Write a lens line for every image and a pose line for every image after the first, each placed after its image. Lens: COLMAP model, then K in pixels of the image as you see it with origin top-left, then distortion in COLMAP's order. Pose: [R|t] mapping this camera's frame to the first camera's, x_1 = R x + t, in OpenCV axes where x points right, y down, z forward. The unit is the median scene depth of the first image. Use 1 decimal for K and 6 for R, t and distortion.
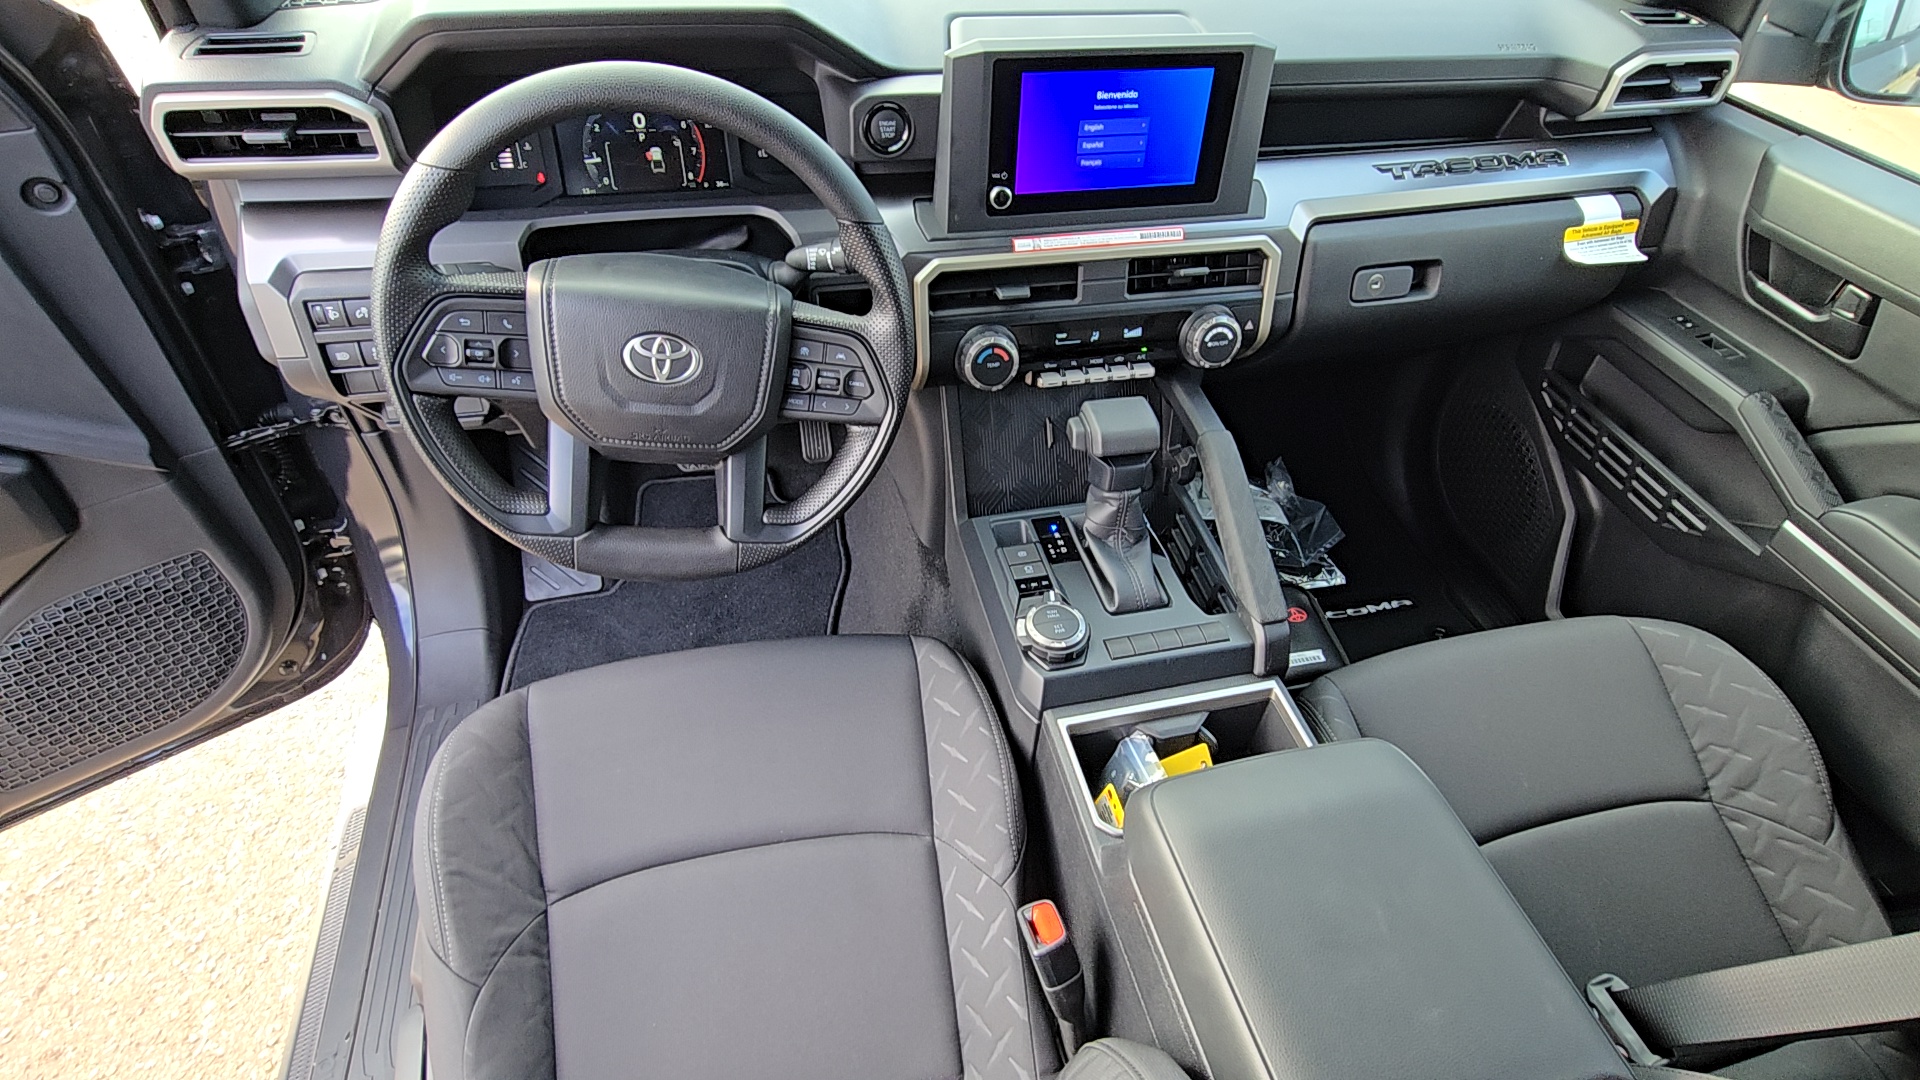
lens RADIAL K [[979.7, 0, 972.8], [0, 979.7, 542.0], [0, 0, 1]] dist [0.000362, 0.002522]
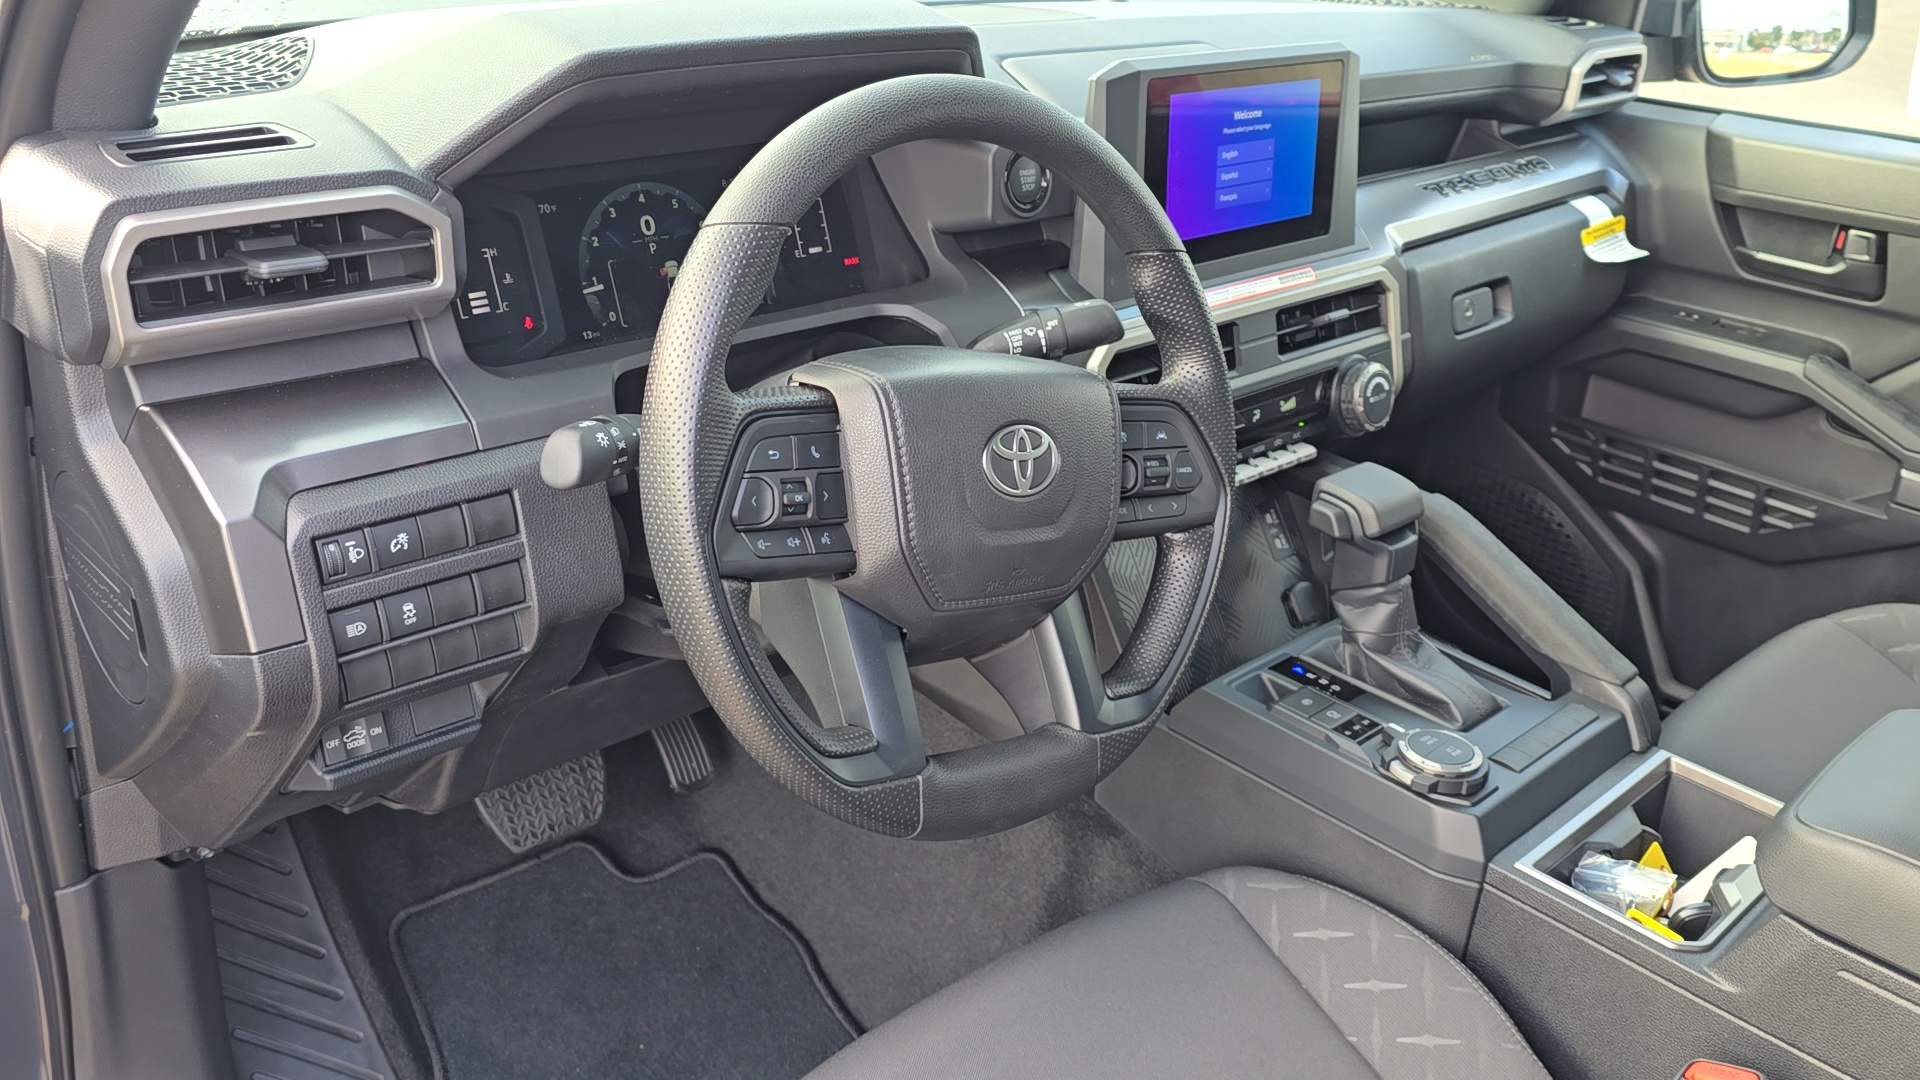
lens RADIAL K [[1623.9, 0, 961.8], [0, 1623.9, 543.4], [0, 0, 1]] dist [-0.000990, 0.010862]
pose [[0.864067, -0.209197, 0.457847, -0.675379], [0.335550, 0.917369, -0.214105, 0.074461], [-0.375224, 0.338632, 0.862865, 0.035578]]
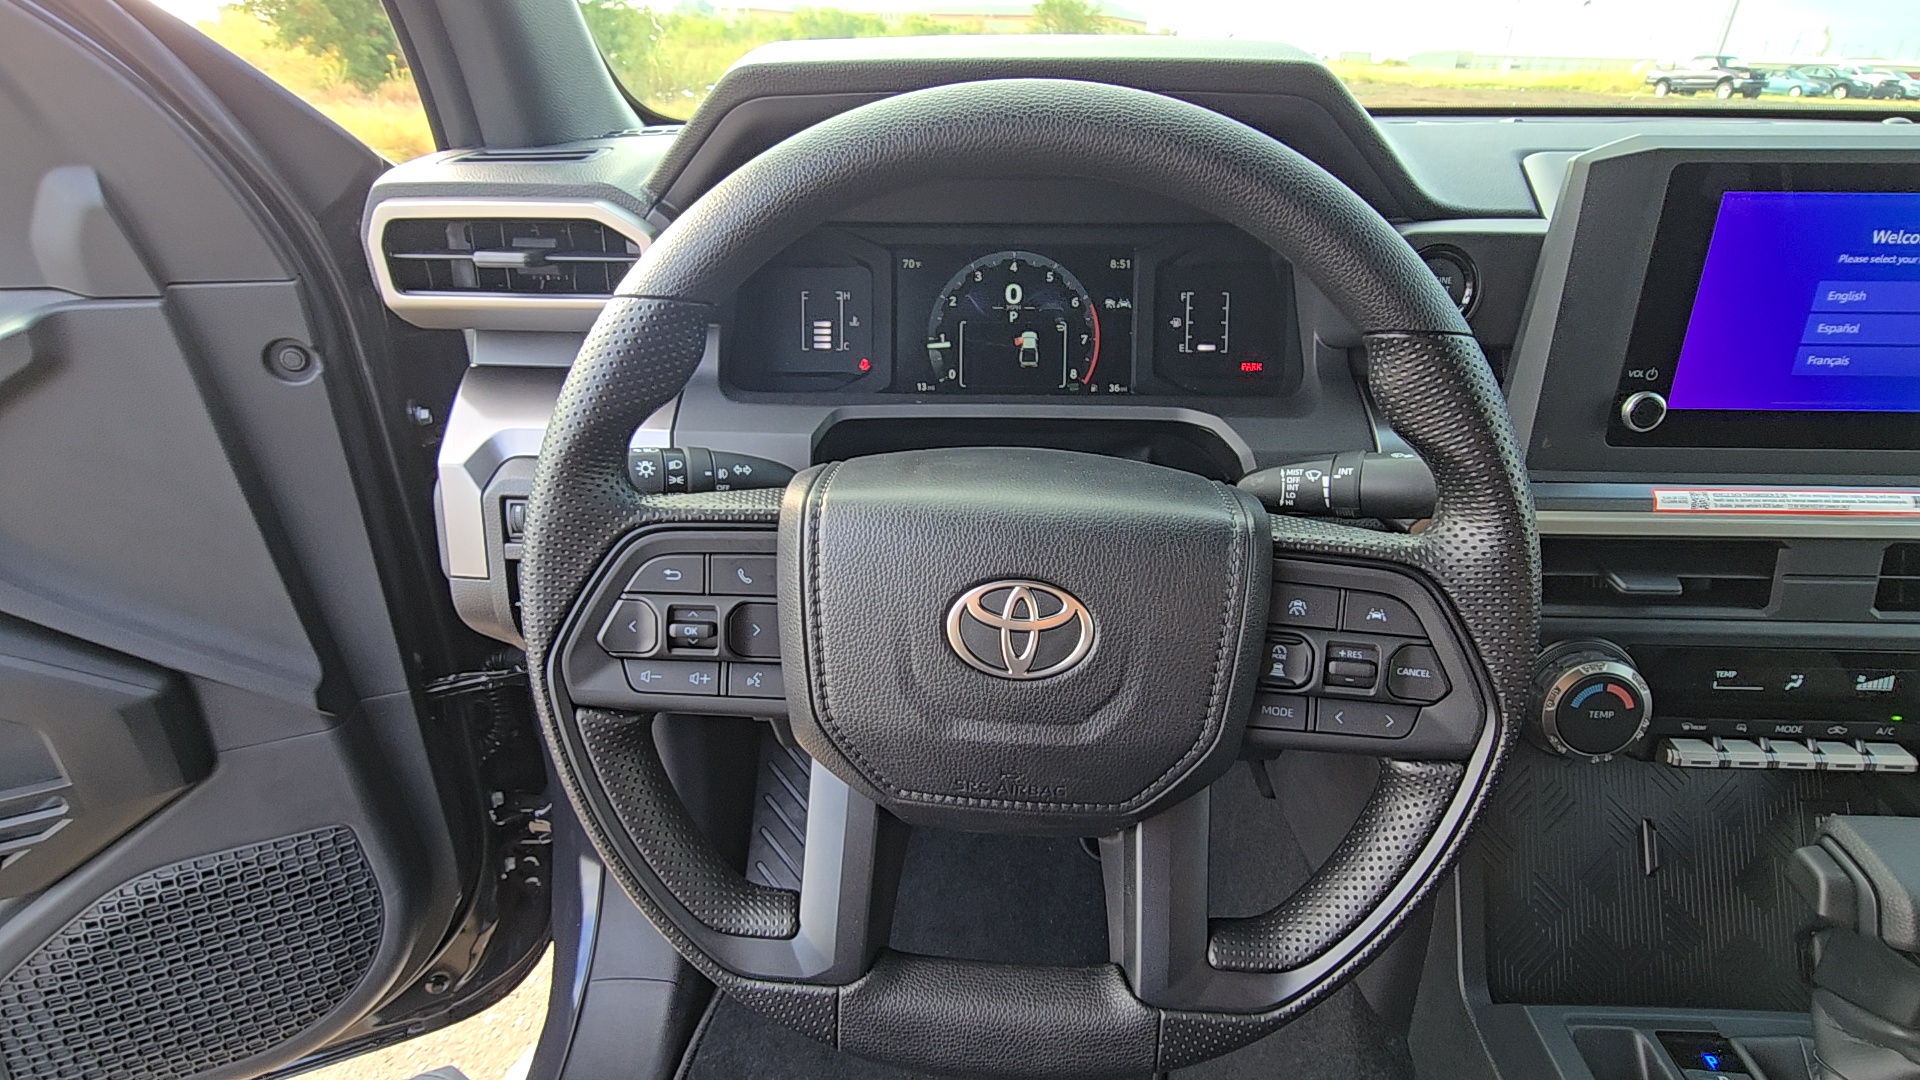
lens RADIAL K [[979.7, 0, 979.3], [0, 979.7, 545.9], [0, 0, 1]] dist [0.000362, 0.002522]
pose [[0.960393, 0.078110, -0.267479, -0.159119], [-0.155683, 0.946527, -0.282577, -0.064109], [0.231104, 0.313026, 0.921198, 0.401152]]
